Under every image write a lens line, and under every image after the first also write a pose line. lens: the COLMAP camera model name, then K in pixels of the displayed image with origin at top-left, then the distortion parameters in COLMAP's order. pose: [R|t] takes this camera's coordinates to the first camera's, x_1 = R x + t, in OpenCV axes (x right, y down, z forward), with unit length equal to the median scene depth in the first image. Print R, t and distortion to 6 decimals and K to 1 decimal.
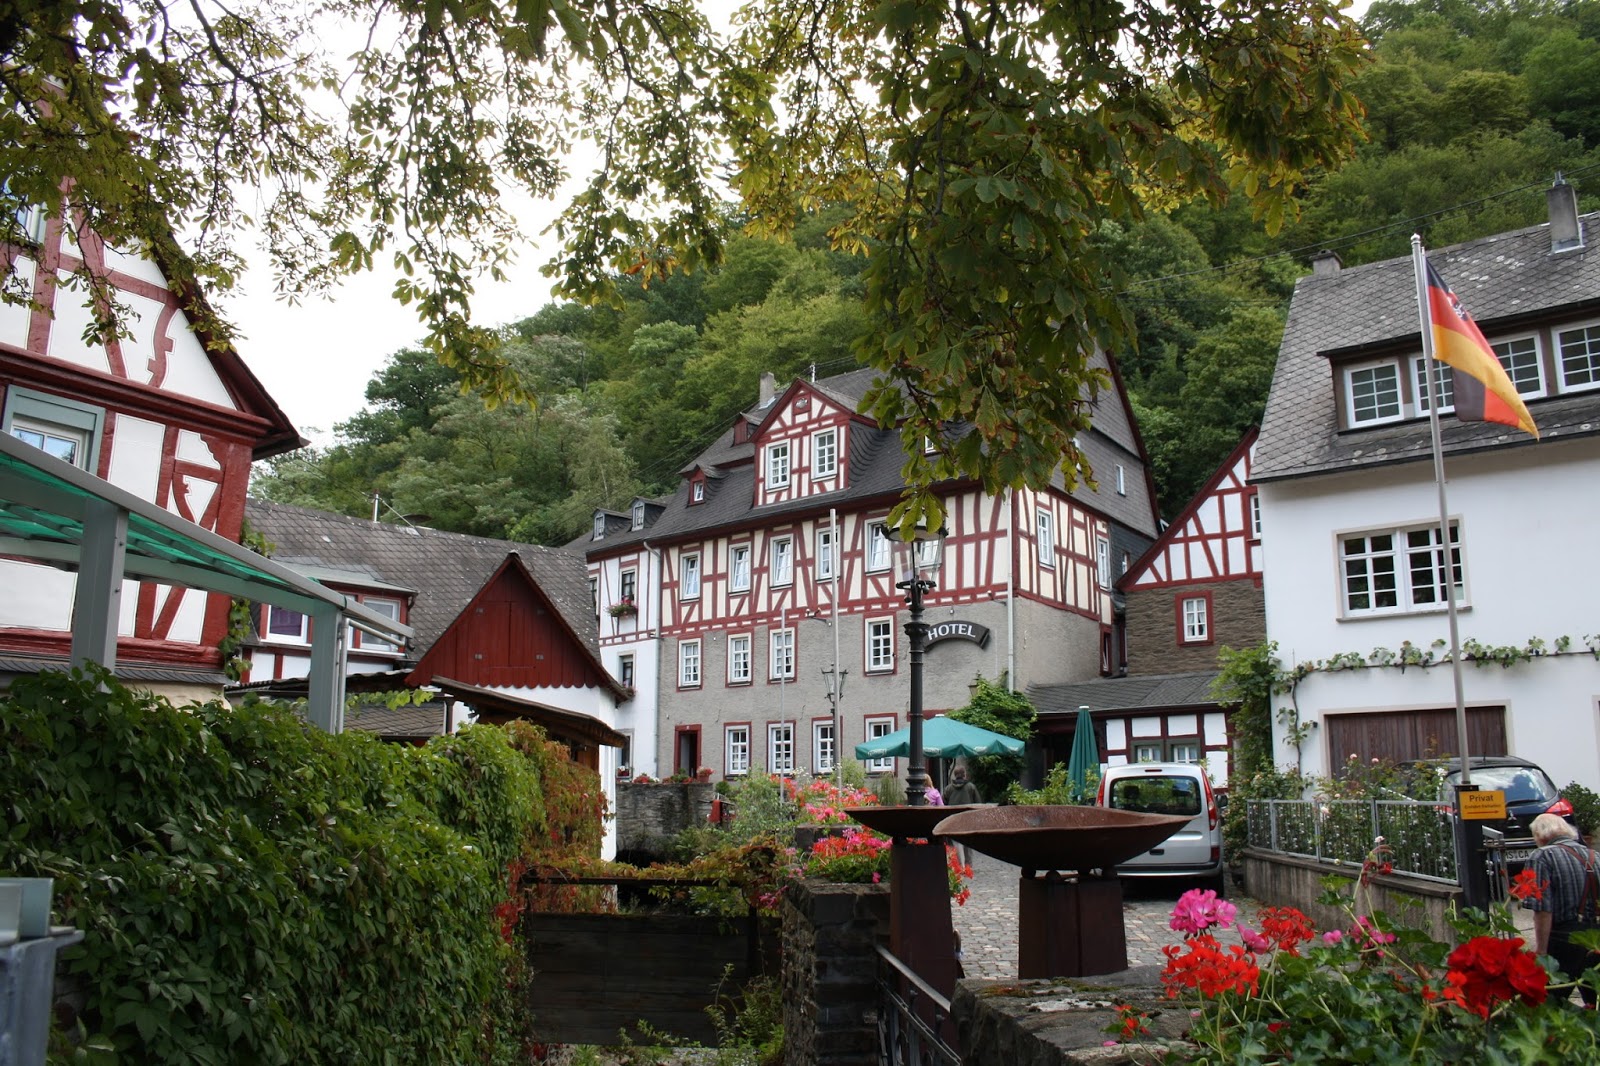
lens RADIAL K [[1353.5, 0, 800.0], [0, 1353.5, 533.0], [0, 0, 1]] dist [-0.115687, 0.008303]
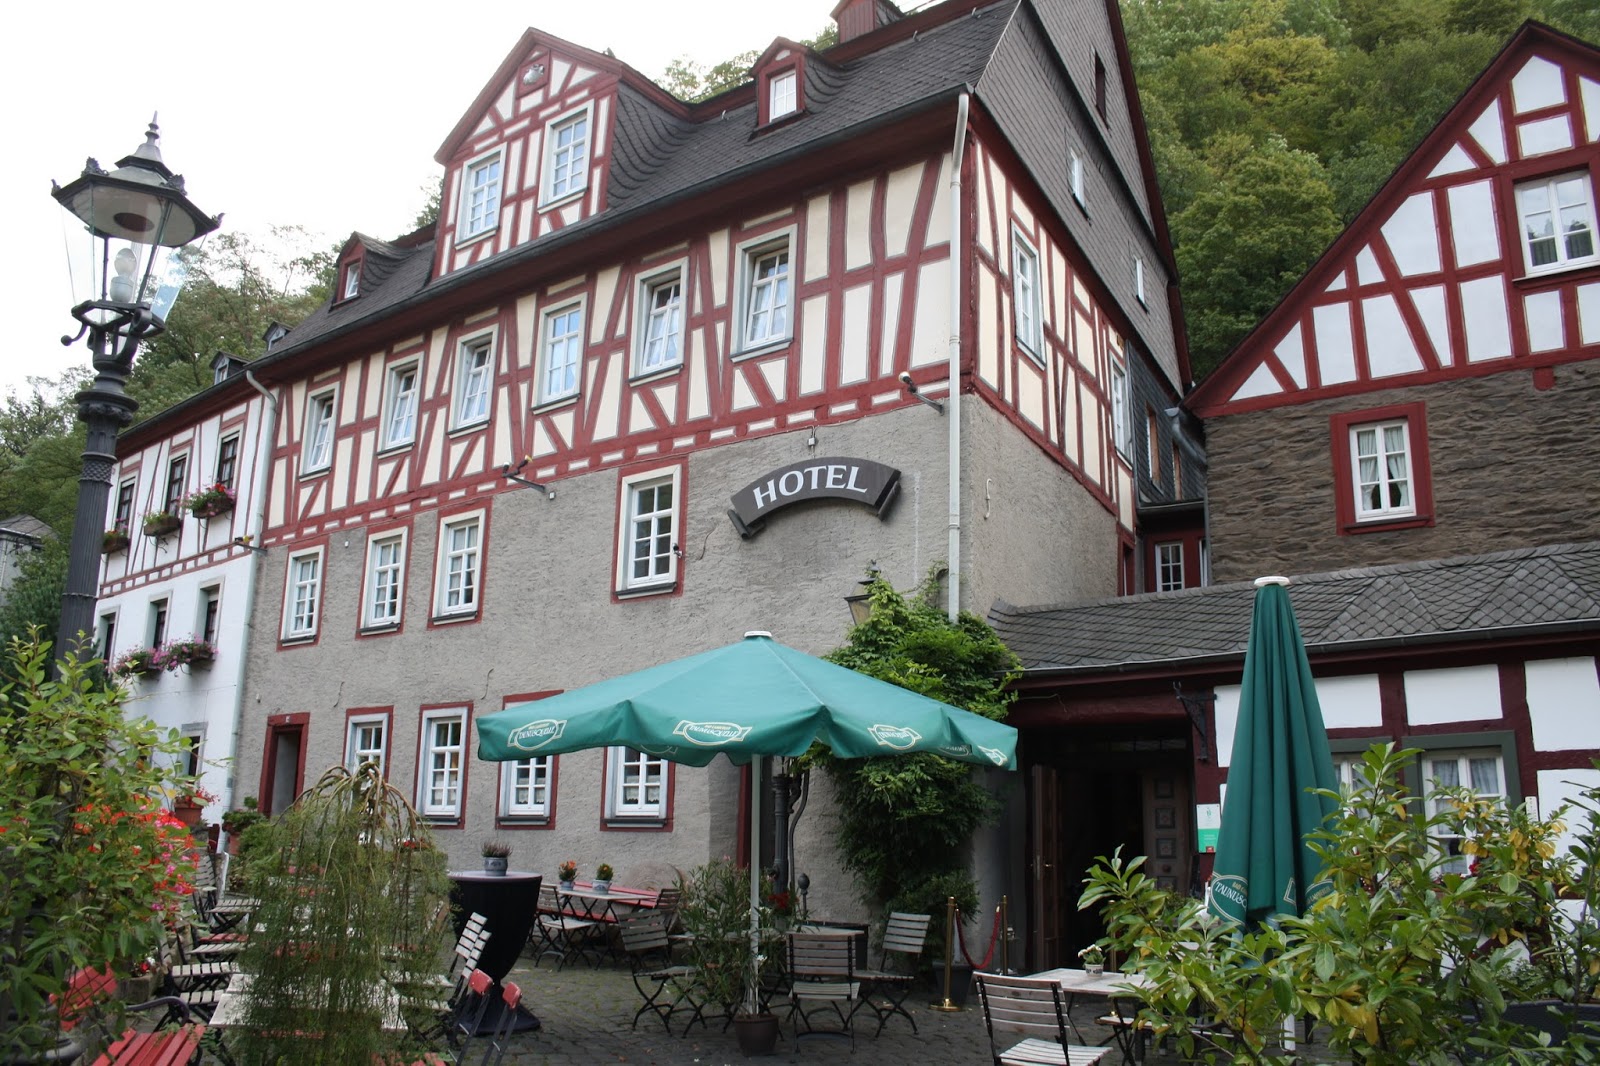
lens RADIAL K [[1353.5, 0, 800.0], [0, 1353.5, 533.0], [0, 0, 1]] dist [-0.115687, 0.008303]
pose [[0.994681, 0.043497, 0.093367, 0.064623], [-0.039656, 0.998304, -0.042610, 0.097145], [-0.095062, 0.038681, 0.994720, 0.532182]]
